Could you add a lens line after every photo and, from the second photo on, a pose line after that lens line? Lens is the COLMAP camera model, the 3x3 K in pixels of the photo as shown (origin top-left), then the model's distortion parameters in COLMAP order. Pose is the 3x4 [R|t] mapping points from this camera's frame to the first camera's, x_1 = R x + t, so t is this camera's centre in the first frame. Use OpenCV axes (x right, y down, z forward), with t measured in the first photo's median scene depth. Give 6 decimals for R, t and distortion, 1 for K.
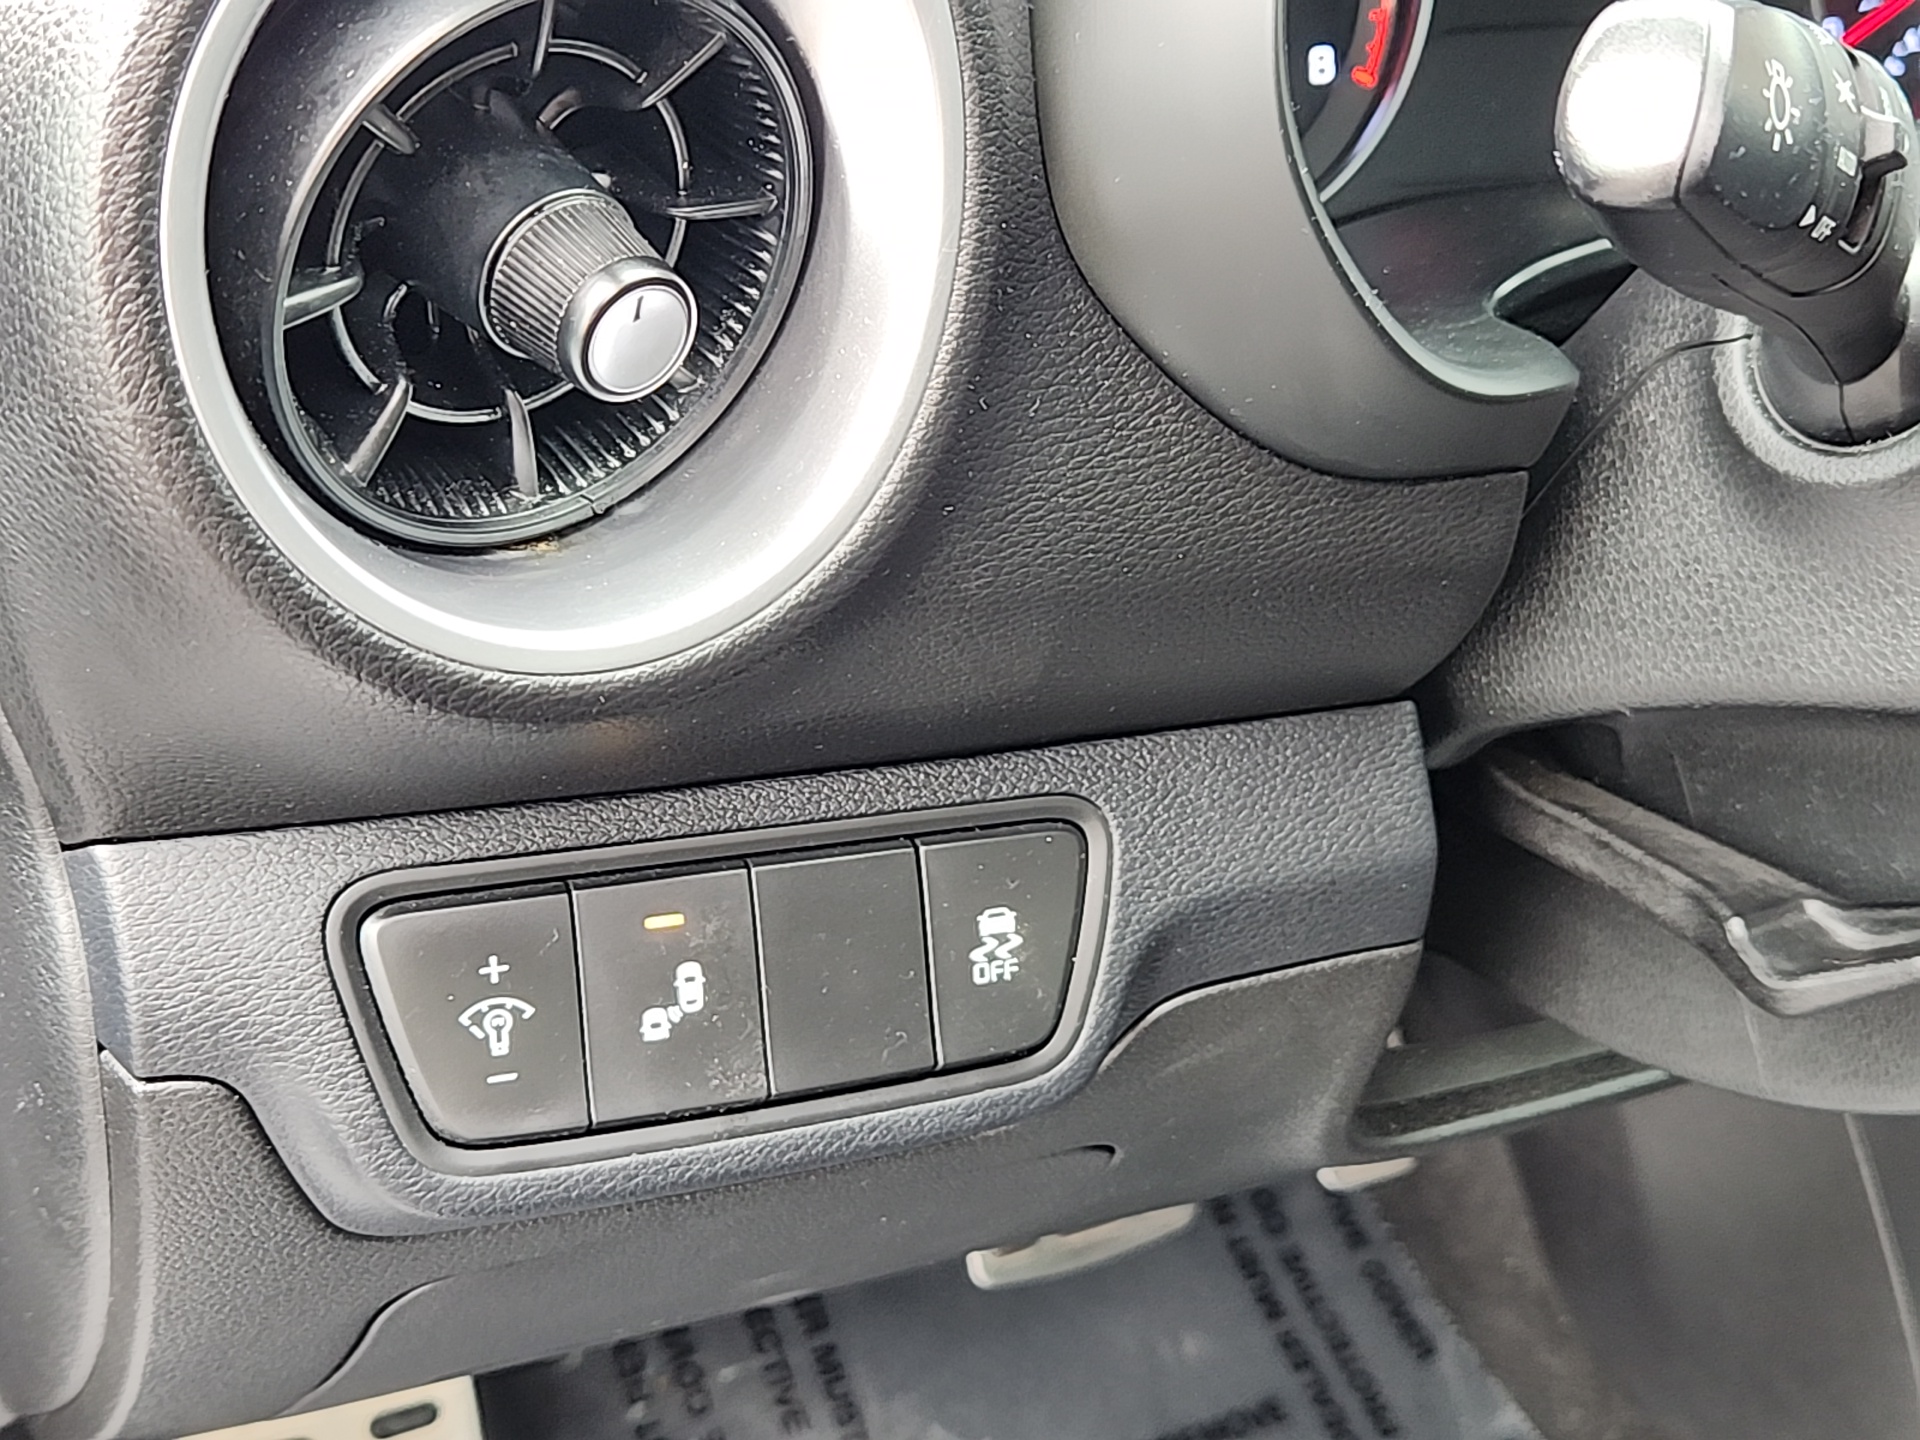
lens RADIAL K [[2422.6, 0, 961.2], [0, 2422.6, 718.8], [0, 0, 1]] dist [0.060205, 0.000000]
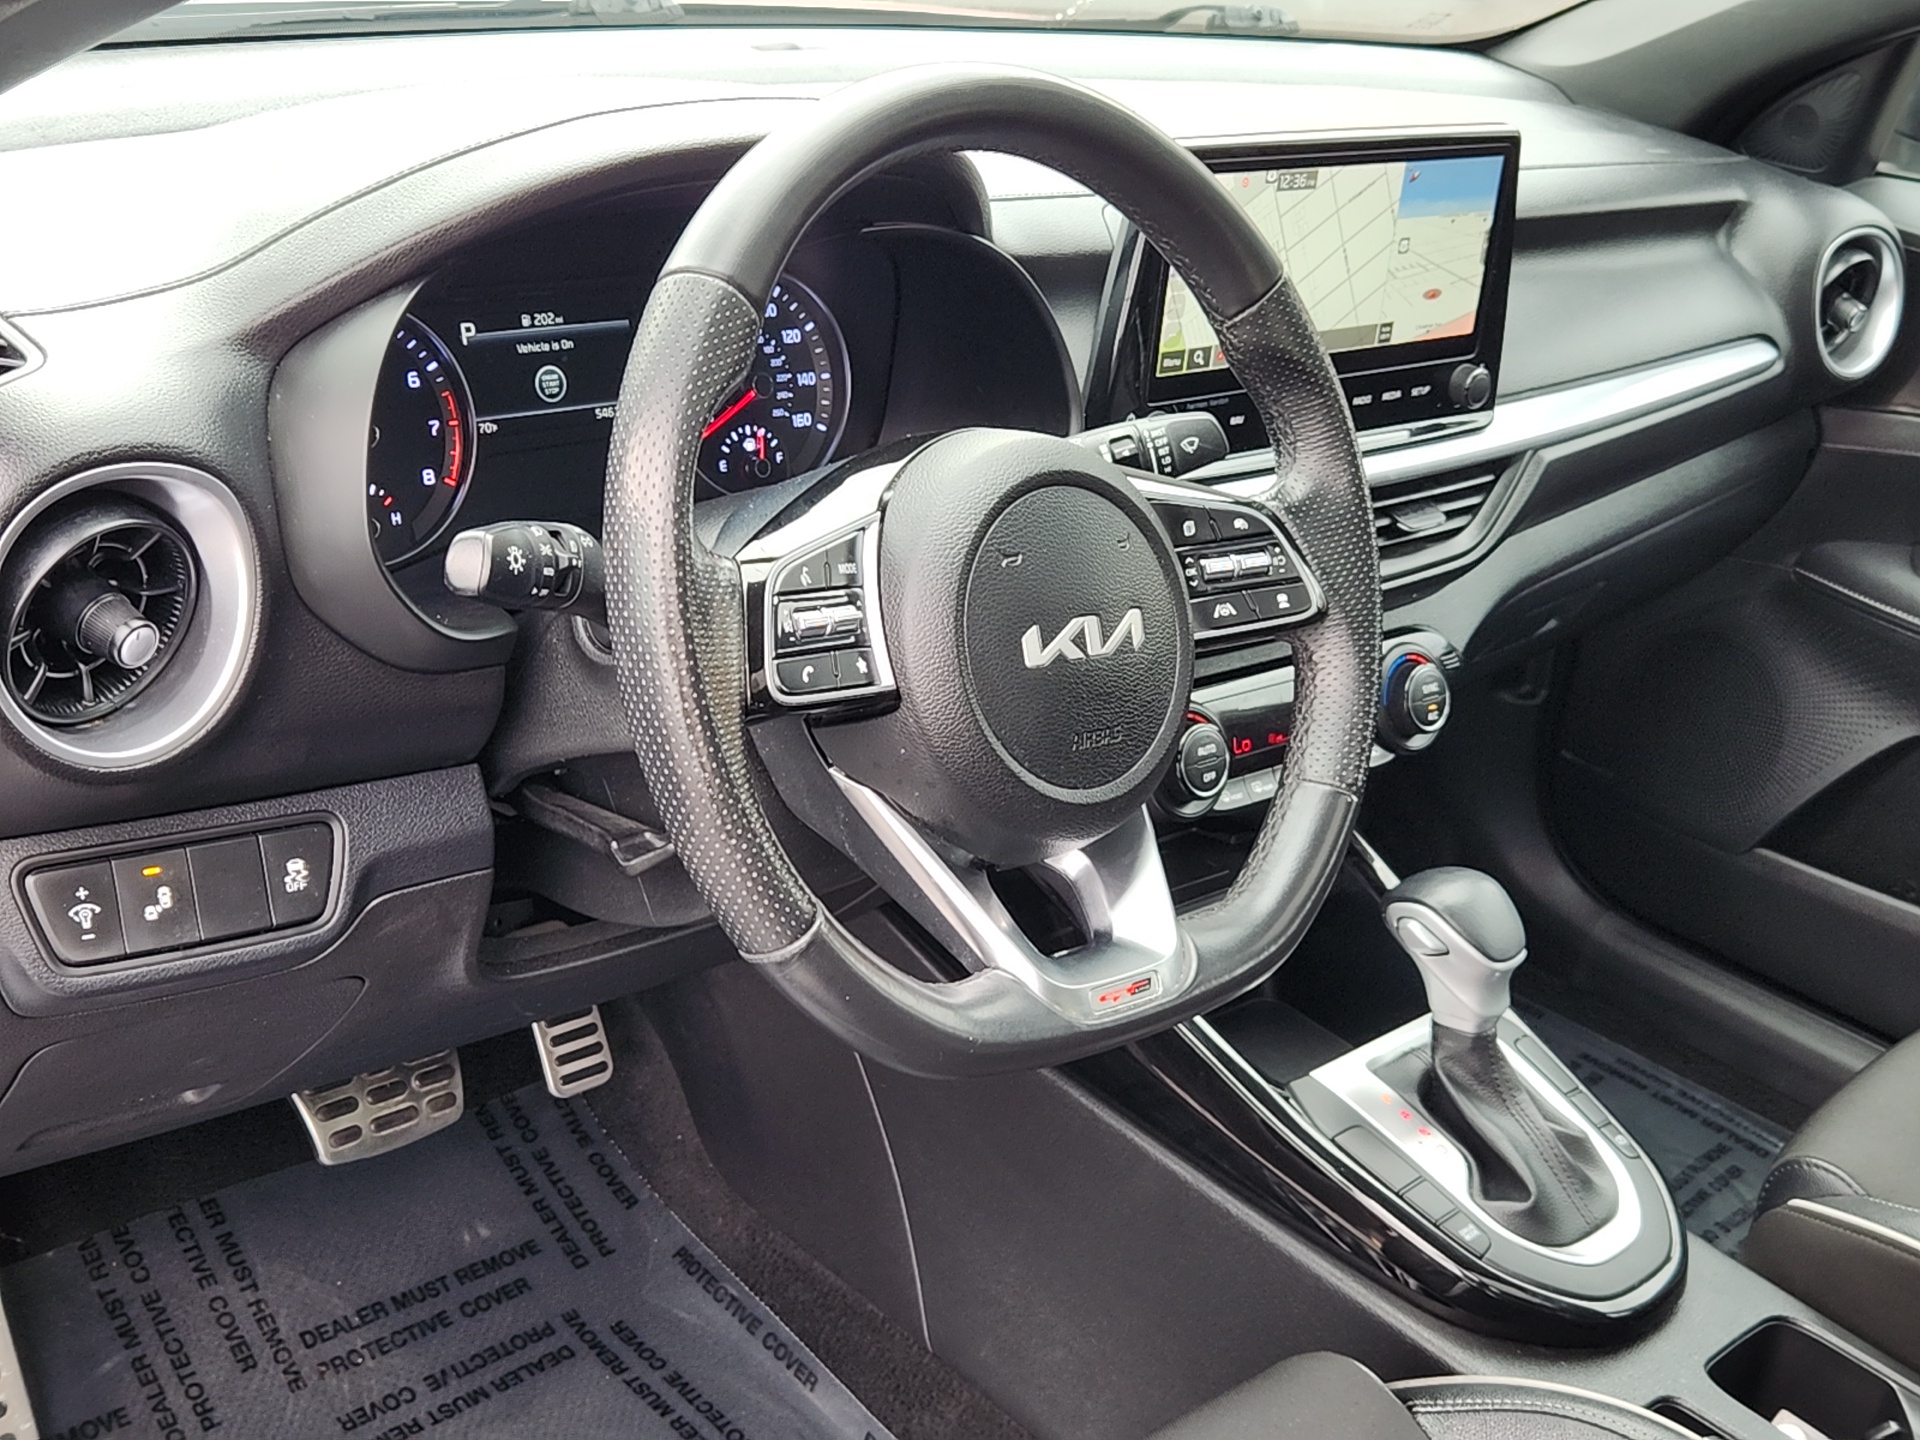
lens RADIAL K [[2422.6, 0, 978.8], [0, 2422.6, 754.2], [0, 0, 1]] dist [0.060205, 0.000000]
pose [[0.961175, -0.073333, 0.266018, 0.032754], [0.084133, 0.996020, -0.029415, 0.104424], [-0.262802, 0.050654, 0.963519, -1.538885]]
